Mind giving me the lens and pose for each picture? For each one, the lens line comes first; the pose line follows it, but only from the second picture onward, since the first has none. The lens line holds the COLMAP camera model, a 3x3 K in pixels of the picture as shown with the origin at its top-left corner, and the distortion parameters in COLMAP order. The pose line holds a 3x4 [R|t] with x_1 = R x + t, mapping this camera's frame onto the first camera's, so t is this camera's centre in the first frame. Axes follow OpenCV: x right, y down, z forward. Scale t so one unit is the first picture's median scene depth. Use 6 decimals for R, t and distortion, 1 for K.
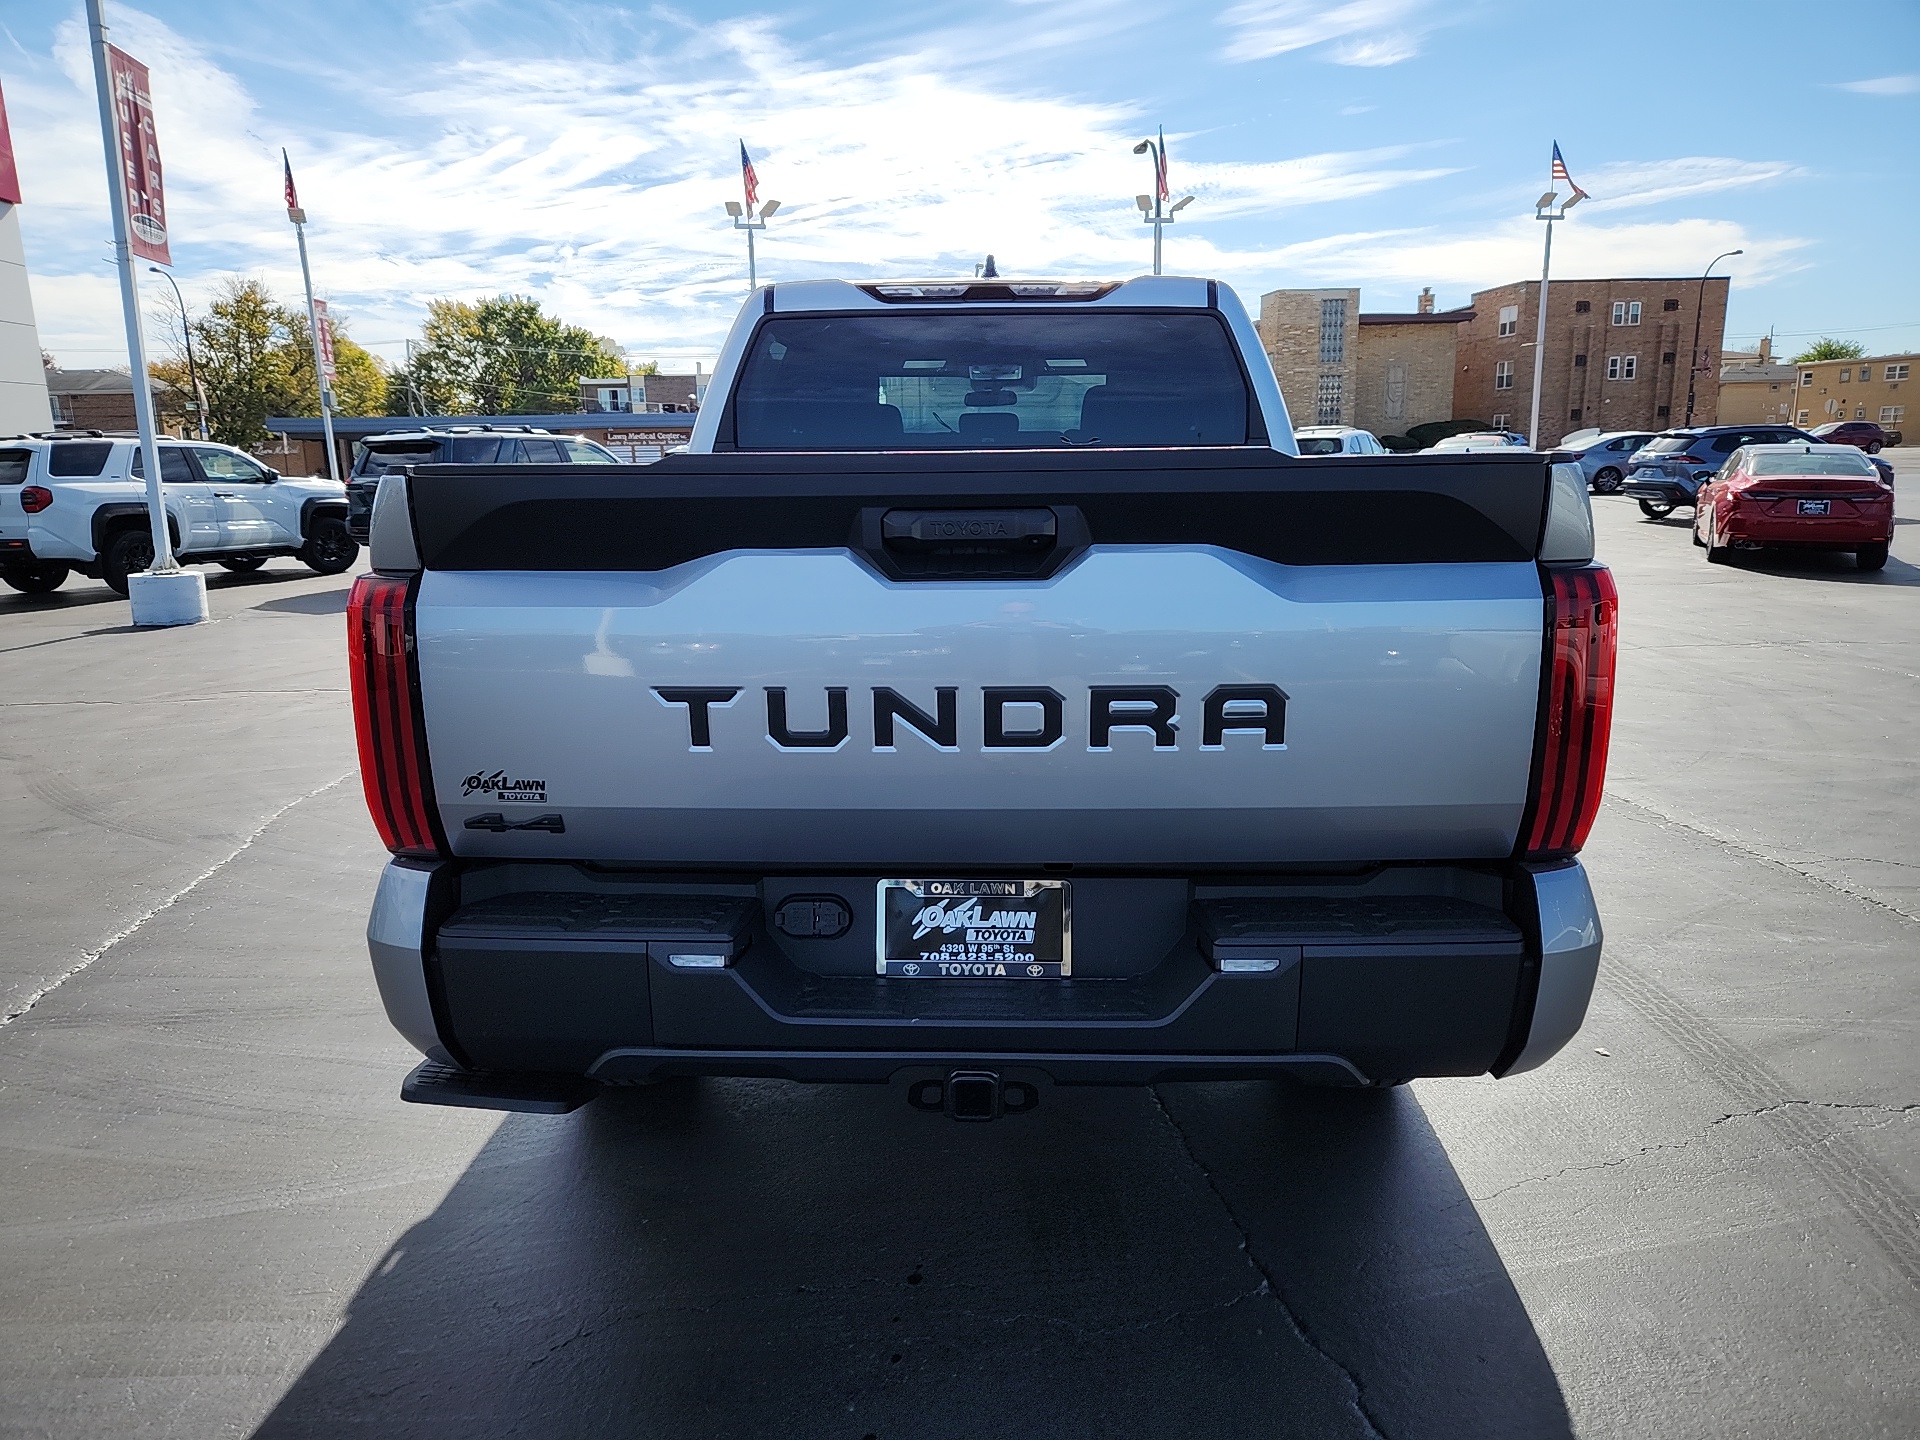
lens RADIAL K [[1301.7, 0, 956.9], [0, 1301.7, 749.5], [0, 0, 1]] dist [0.069730, -0.060746]
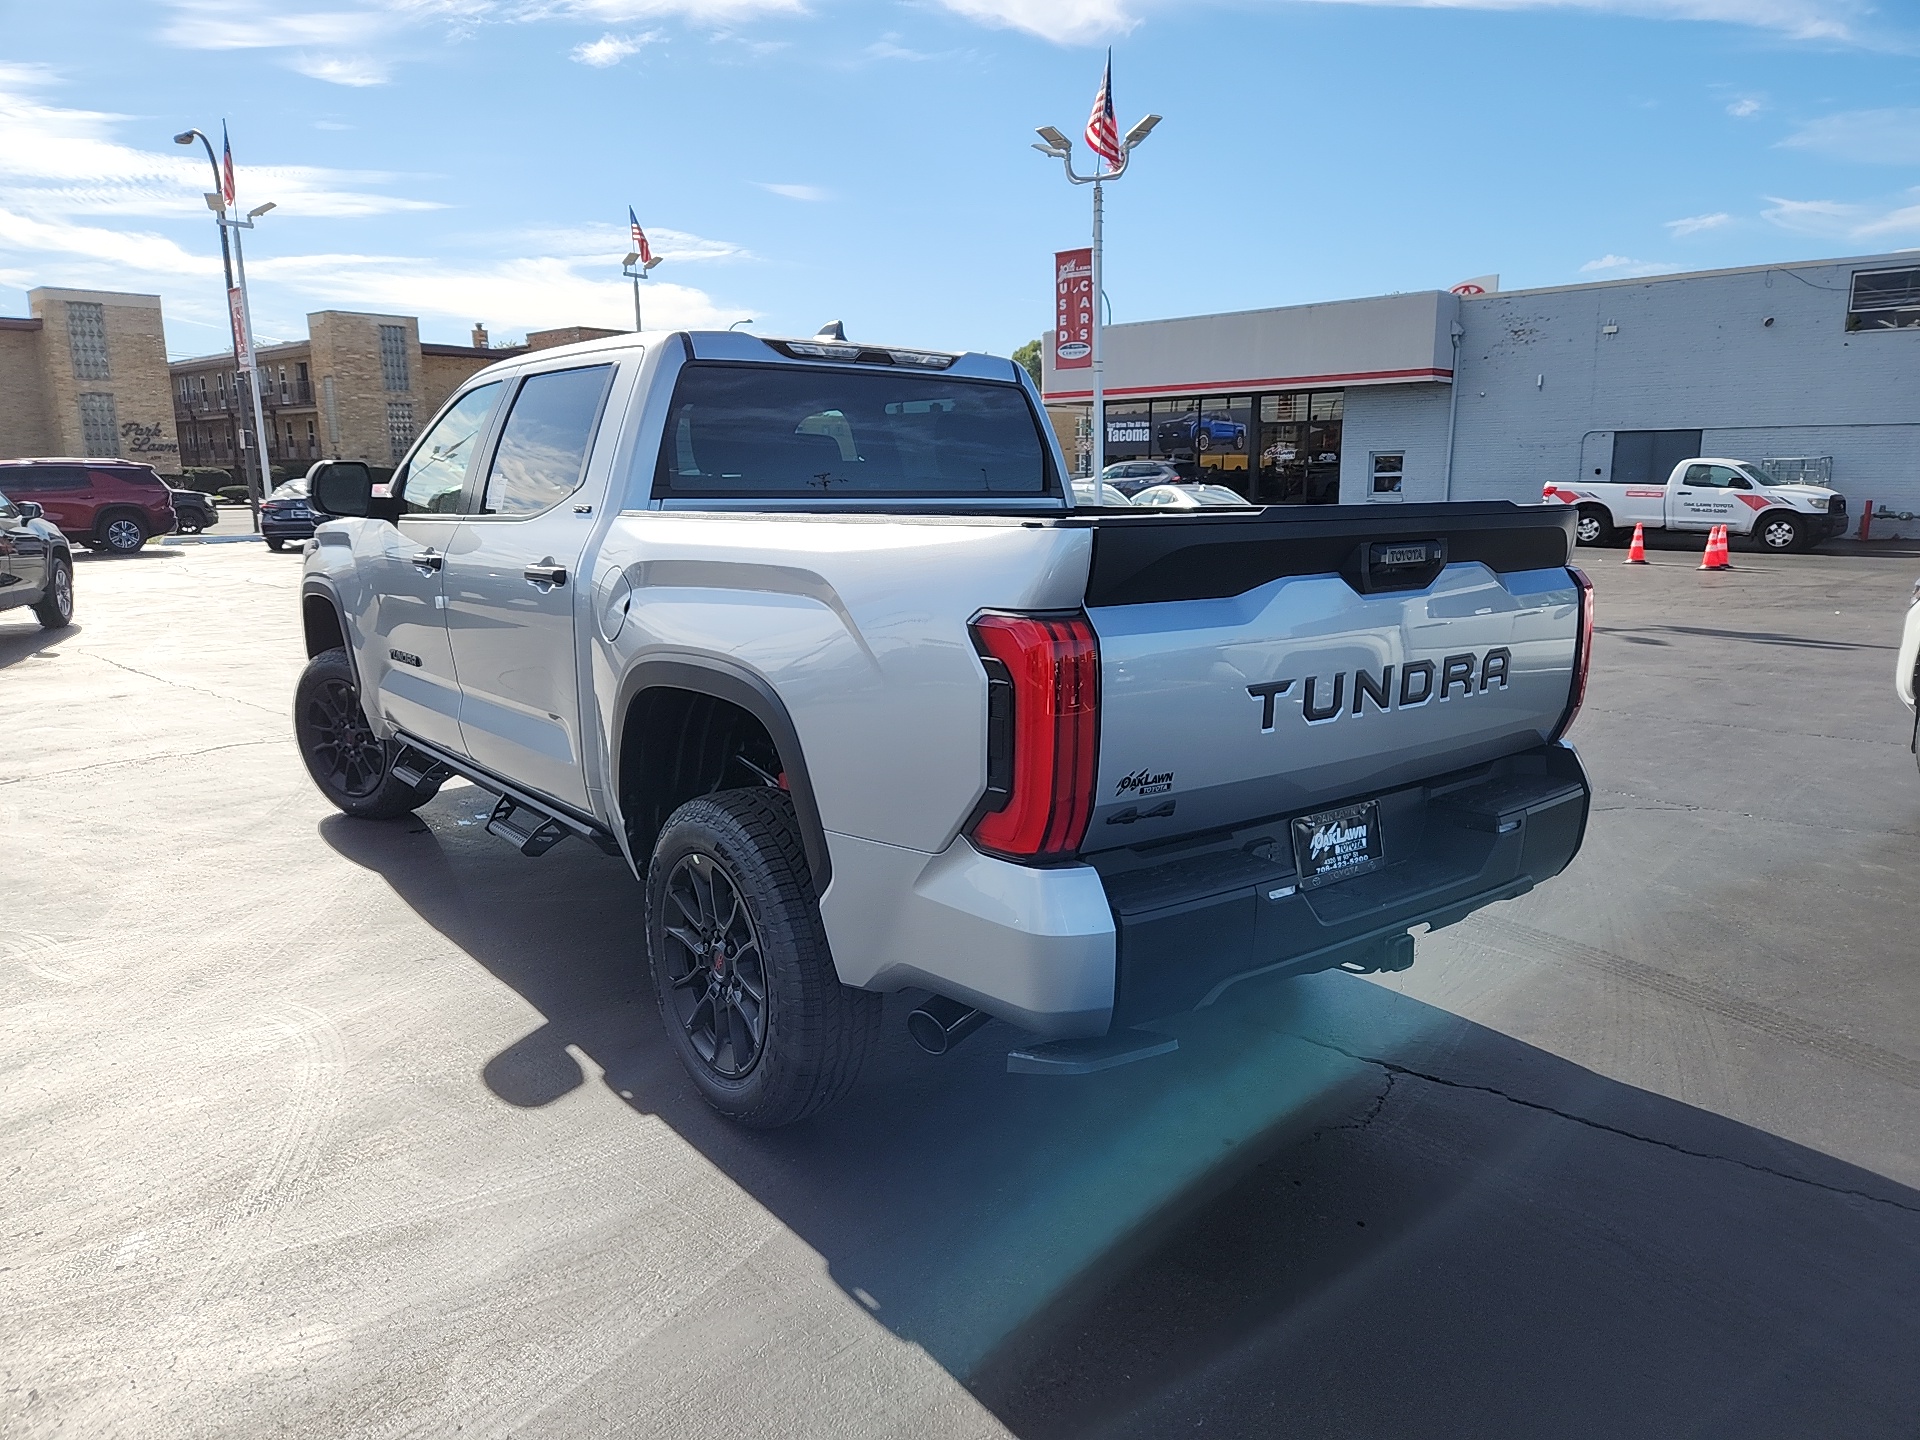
lens RADIAL K [[1306.9, 0, 979.0], [0, 1306.9, 739.5], [0, 0, 1]] dist [0.062675, -0.054661]
pose [[0.753910, -0.116156, 0.646628, -0.084103], [0.136141, 0.990503, 0.019199, -0.003725], [-0.642717, 0.073559, 0.762564, 0.012462]]
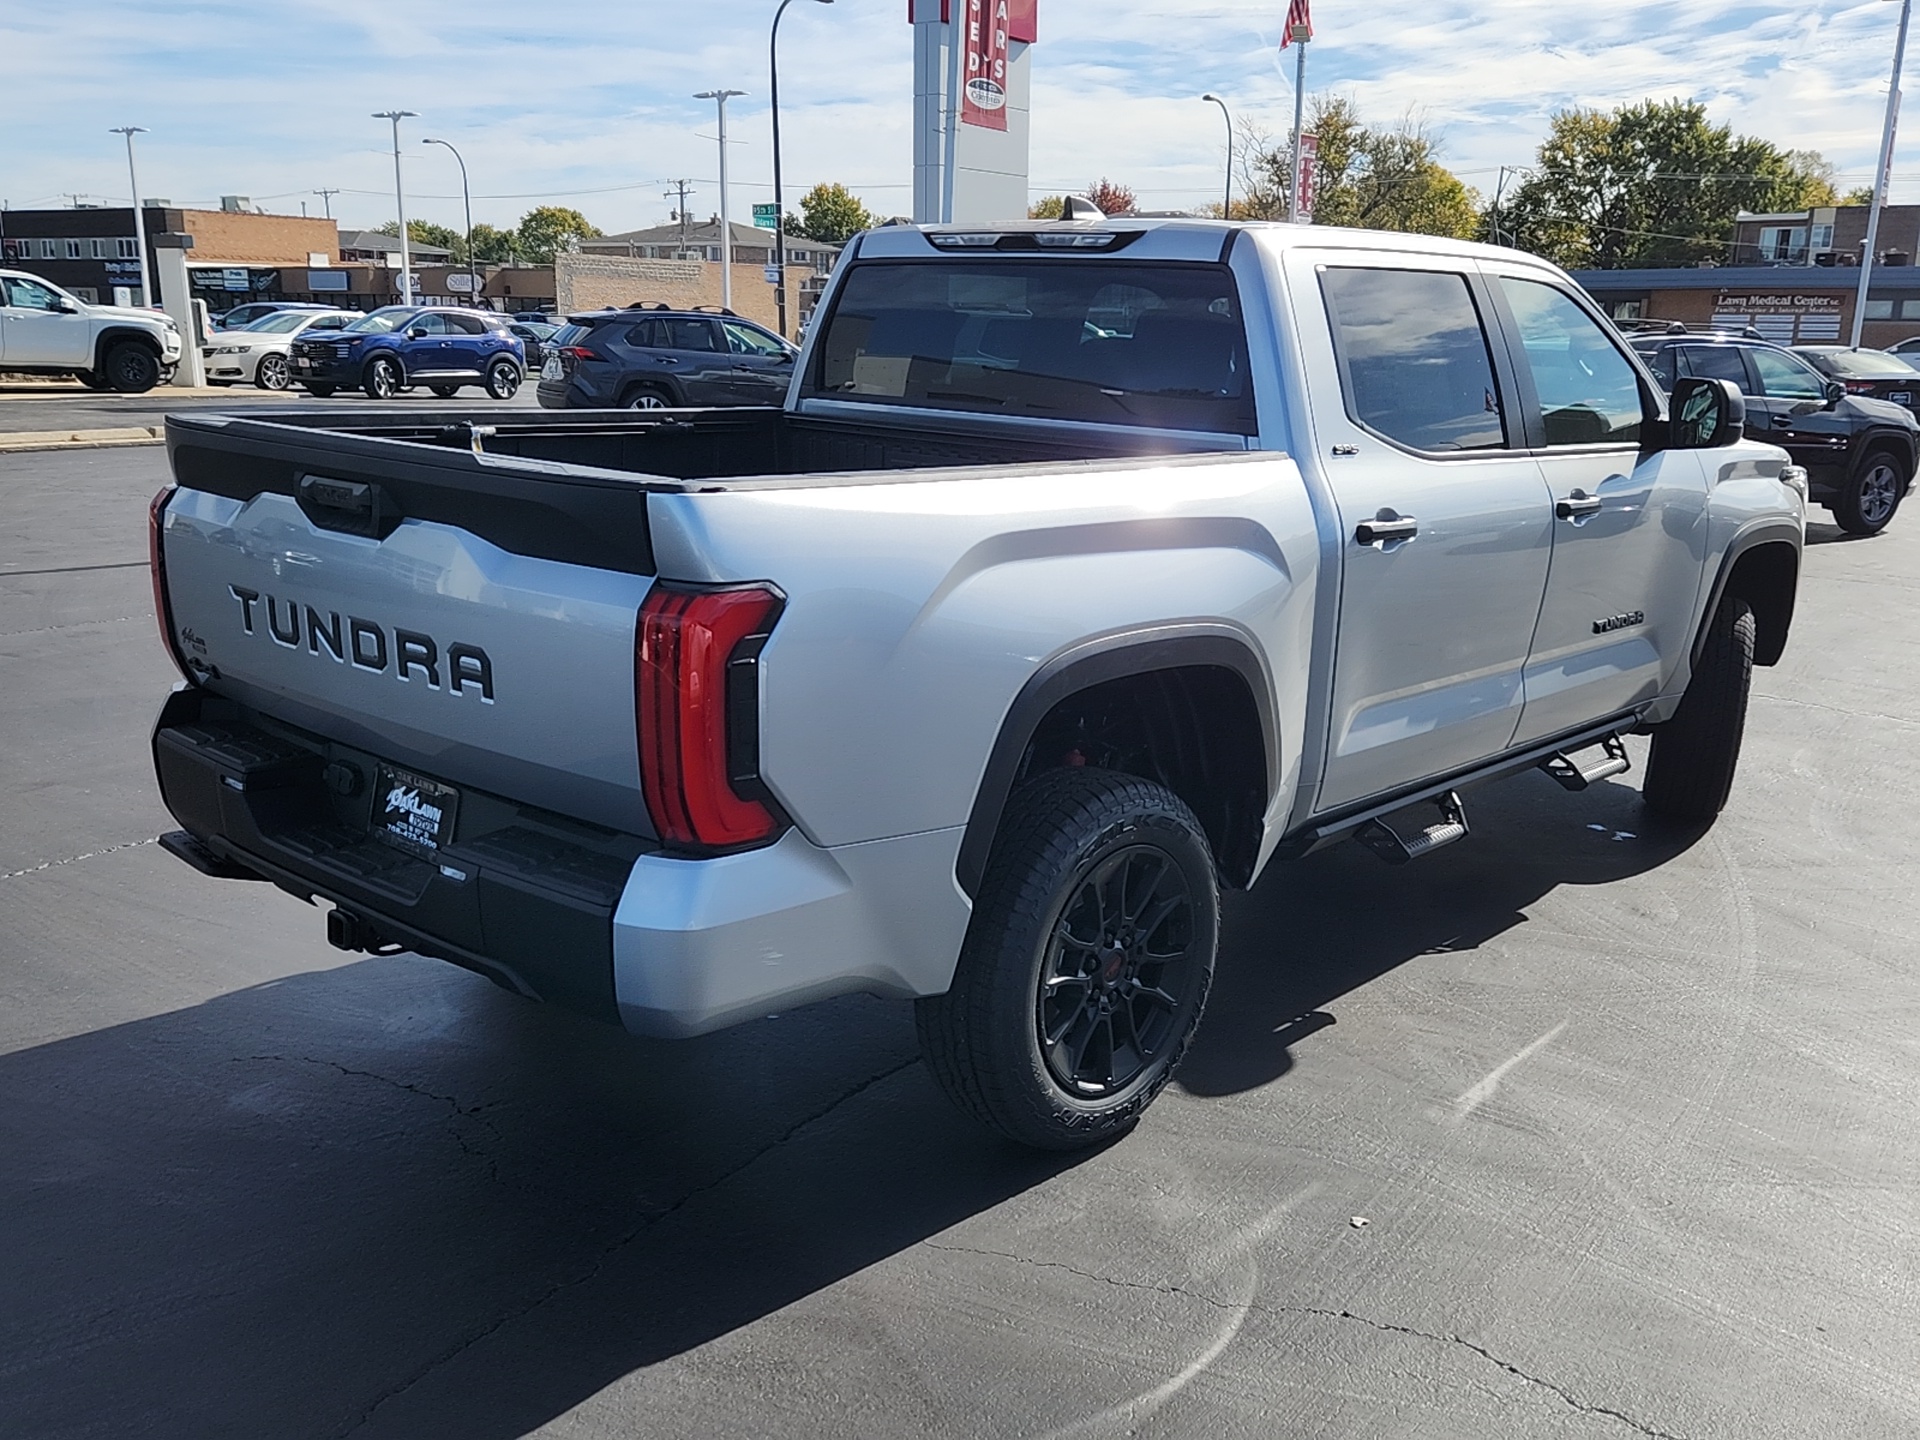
lens RADIAL K [[1756.1, 0, 923.9], [0, 1756.1, 777.3], [0, 0, 1]] dist [0.079444, -0.070002]
pose [[0.759551, 0.196354, -0.620103, 0.103283], [-0.175289, 0.979868, 0.095566, -0.010433], [0.626383, 0.036110, 0.778678, -0.001102]]
